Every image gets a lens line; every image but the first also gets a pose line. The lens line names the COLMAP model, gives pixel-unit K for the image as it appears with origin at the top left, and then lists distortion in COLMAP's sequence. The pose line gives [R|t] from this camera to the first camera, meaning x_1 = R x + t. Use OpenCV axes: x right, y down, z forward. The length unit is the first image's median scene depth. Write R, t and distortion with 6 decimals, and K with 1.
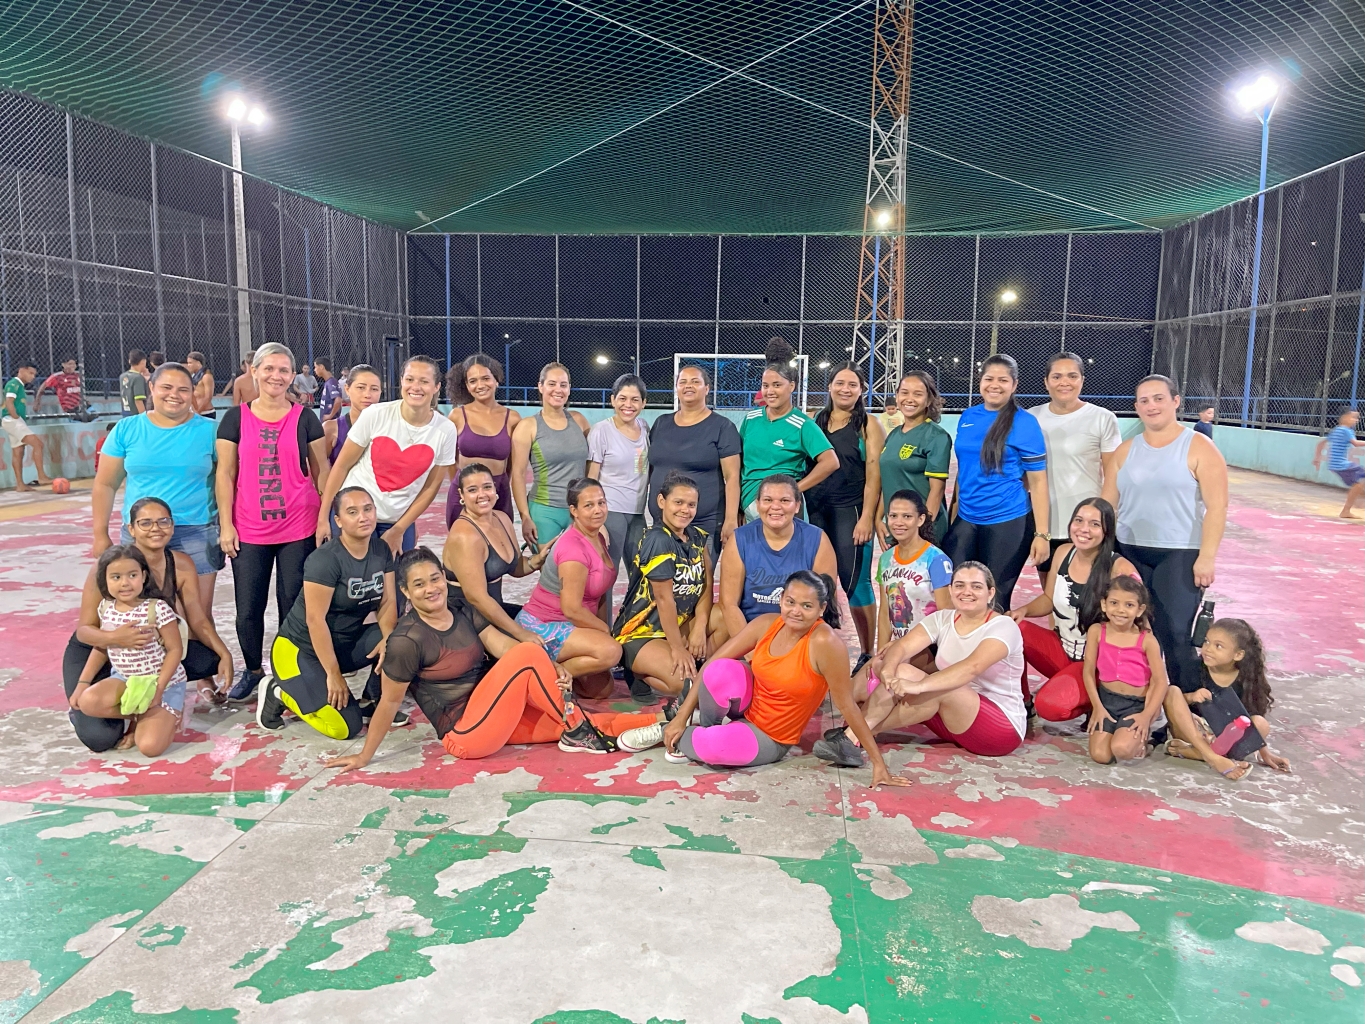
lens RADIAL K [[1029.0, 0, 676.7], [0, 1029.0, 517.1], [0, 0, 1]] dist [0.054423, -0.071217]
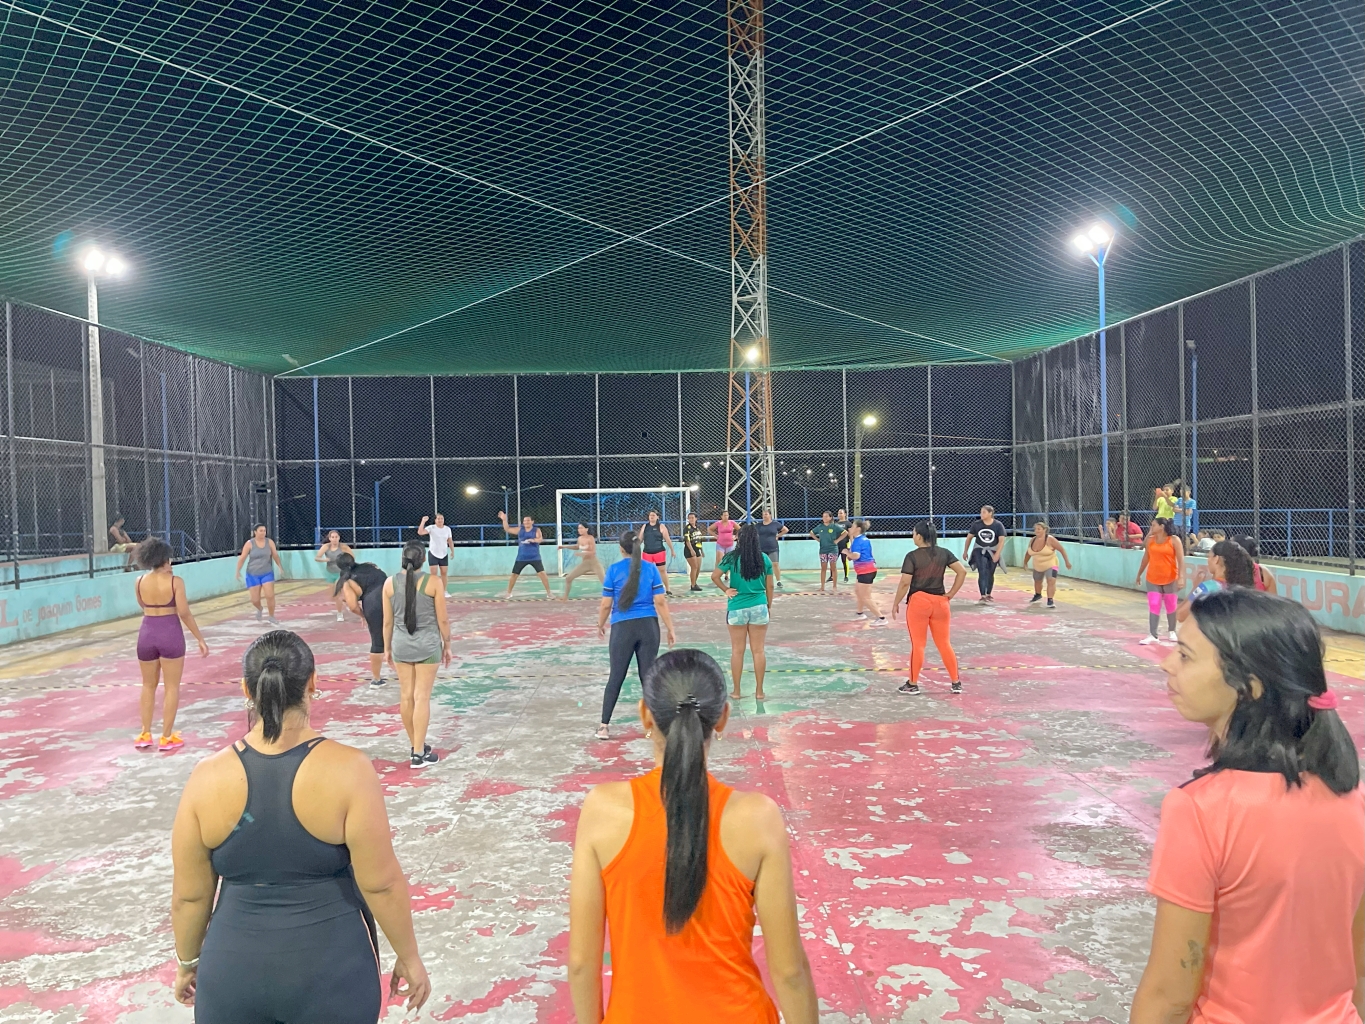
lens RADIAL K [[1029.0, 0, 665.2], [0, 1029.0, 520.2], [0, 0, 1]] dist [0.054423, -0.071217]
pose [[0.991820, -0.038842, 0.121591, -0.058422], [0.051868, 0.993026, -0.105872, -0.055877], [-0.116630, 0.111313, 0.986918, 0.030255]]
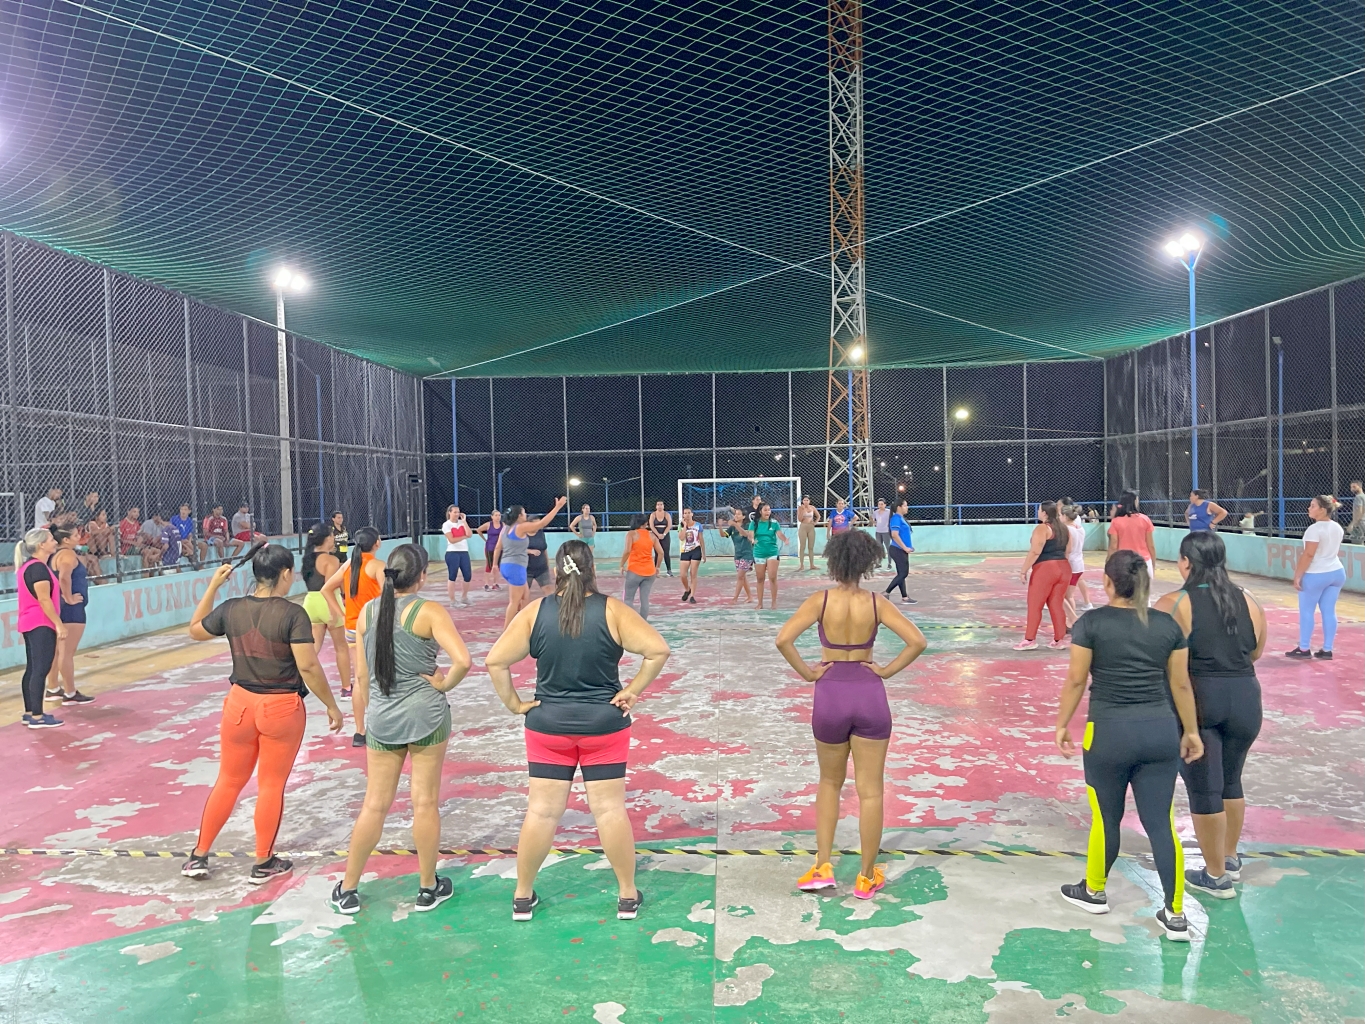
lens RADIAL K [[1029.0, 0, 677.3], [0, 1029.0, 520.7], [0, 0, 1]] dist [0.054423, -0.071217]
pose [[0.997066, -0.038909, 0.065924, -0.223156], [0.045515, 0.993756, -0.101874, -0.014540], [-0.061548, 0.104575, 0.992611, -0.221007]]
